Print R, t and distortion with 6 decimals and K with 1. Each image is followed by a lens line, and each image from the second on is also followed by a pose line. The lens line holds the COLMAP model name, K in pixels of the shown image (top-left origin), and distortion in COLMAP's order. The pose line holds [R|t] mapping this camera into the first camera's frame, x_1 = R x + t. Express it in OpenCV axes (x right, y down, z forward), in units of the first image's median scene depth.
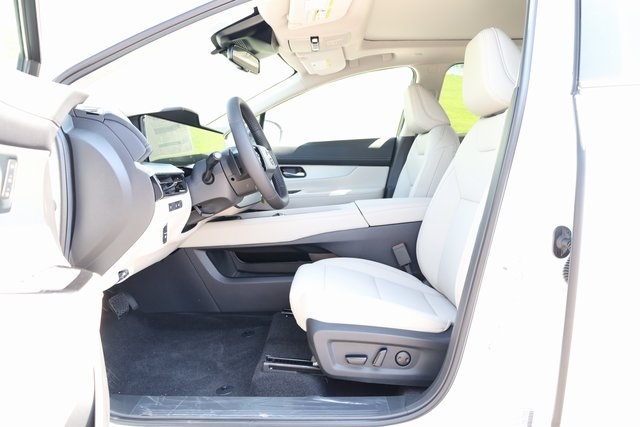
lens RADIAL K [[434.3, 0, 320.7], [0, 434.3, 213.9], [0, 0, 1]] dist [-0.032129, -0.001798]
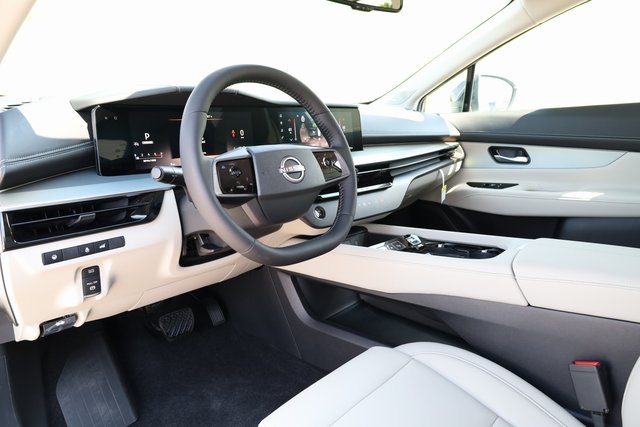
lens RADIAL K [[434.3, 0, 319.7], [0, 434.3, 212.6], [0, 0, 1]] dist [-0.032129, -0.001798]
pose [[0.760007, 0.142859, -0.634019, 0.147518], [-0.070440, 0.987902, 0.138160, -0.081876], [0.646086, -0.060343, 0.760875, 0.314250]]
